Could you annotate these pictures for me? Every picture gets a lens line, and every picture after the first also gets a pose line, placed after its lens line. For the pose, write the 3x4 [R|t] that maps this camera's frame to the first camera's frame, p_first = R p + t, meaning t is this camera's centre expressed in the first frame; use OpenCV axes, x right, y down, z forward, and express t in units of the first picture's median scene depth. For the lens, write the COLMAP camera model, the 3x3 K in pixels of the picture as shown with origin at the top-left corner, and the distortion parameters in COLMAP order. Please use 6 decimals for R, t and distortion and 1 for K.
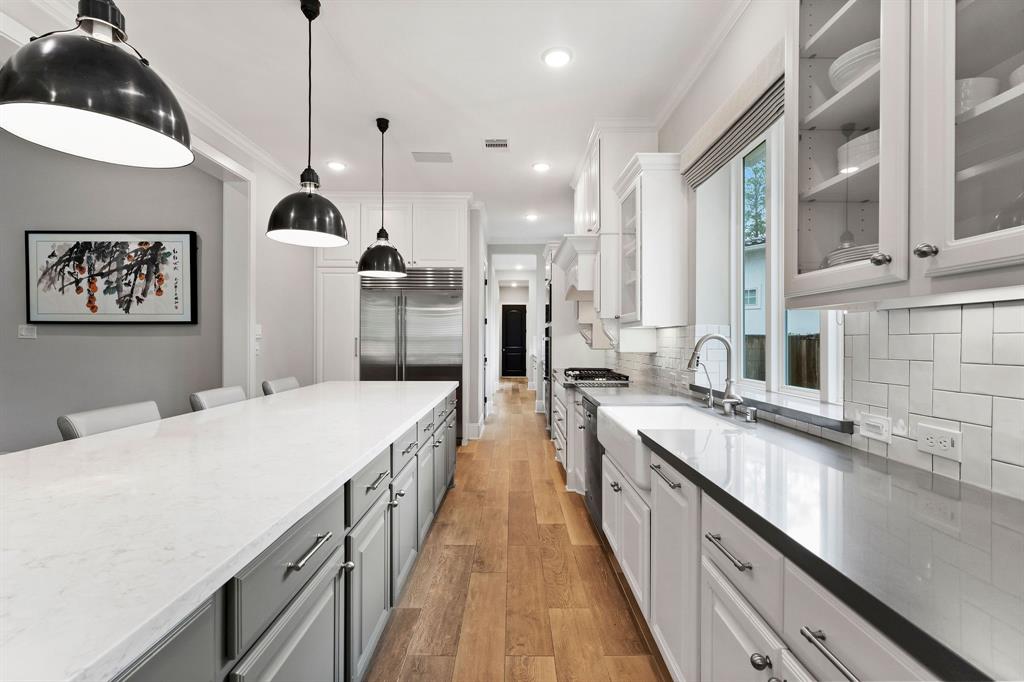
lens RADIAL K [[457.9, 0, 516.8], [0, 457.9, 346.2], [0, 0, 1]] dist [0.001225, 0.000544]
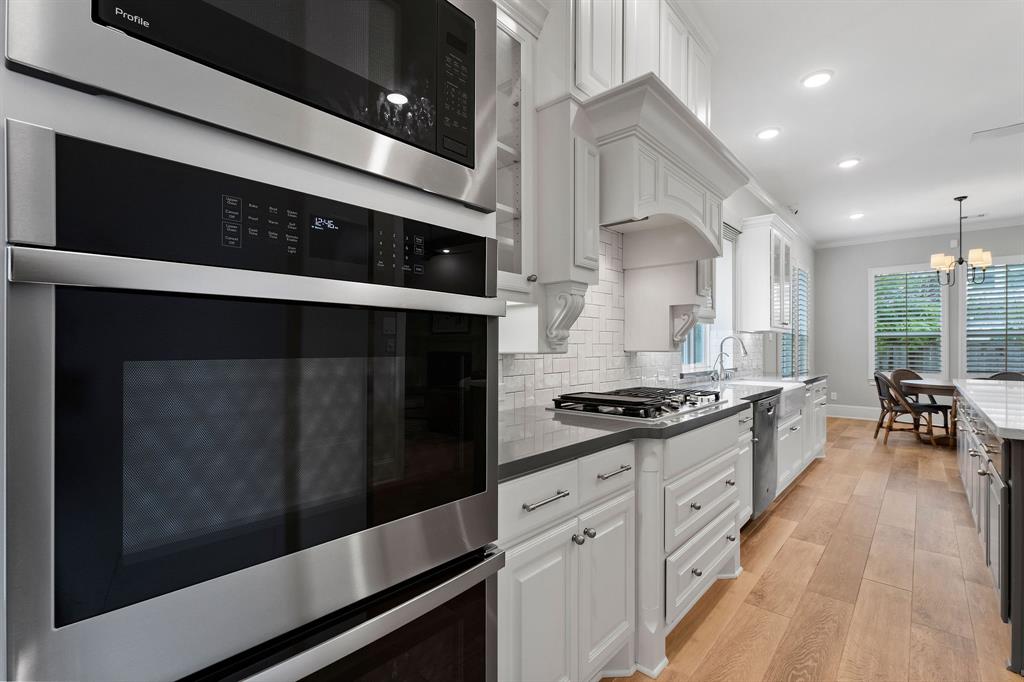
lens RADIAL K [[457.9, 0, 516.8], [0, 457.9, 346.2], [0, 0, 1]] dist [0.001225, 0.000544]
pose [[-0.743241, -0.003431, 0.669015, -0.108611], [0.002561, 0.999965, 0.007974, -0.001916], [-0.669019, 0.007641, -0.743206, 2.215794]]
